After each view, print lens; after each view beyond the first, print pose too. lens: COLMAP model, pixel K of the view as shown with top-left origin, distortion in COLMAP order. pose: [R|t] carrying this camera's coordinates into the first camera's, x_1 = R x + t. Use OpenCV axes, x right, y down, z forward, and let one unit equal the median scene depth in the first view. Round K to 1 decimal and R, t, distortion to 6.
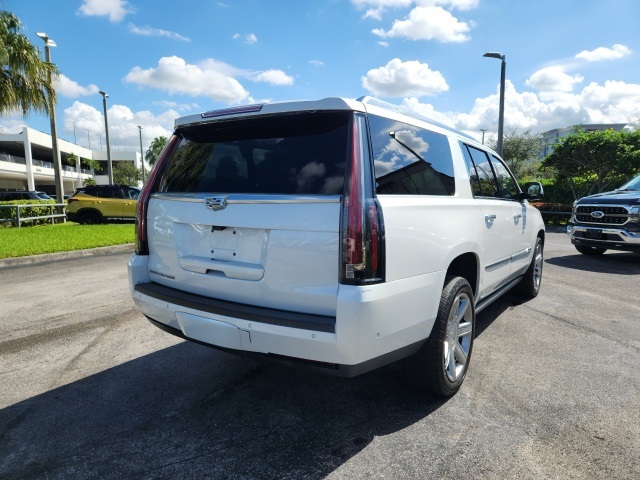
lens RADIAL K [[426.2, 0, 328.6], [0, 426.2, 256.1], [0, 0, 1]] dist [0.064683, -0.053737]
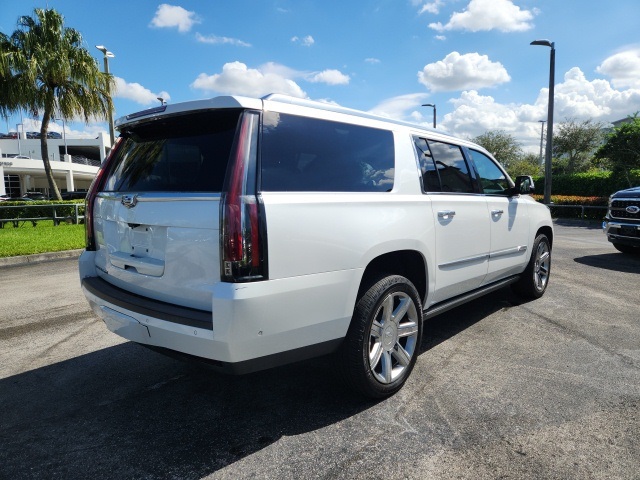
lens RADIAL K [[426.2, 0, 328.1], [0, 426.2, 244.1], [0, 0, 1]] dist [0.064683, -0.053737]
pose [[0.991649, 0.004821, -0.128879, 0.225884], [-0.007380, 0.999785, -0.019386, -0.001280], [0.128758, 0.020175, 0.991471, 0.018803]]
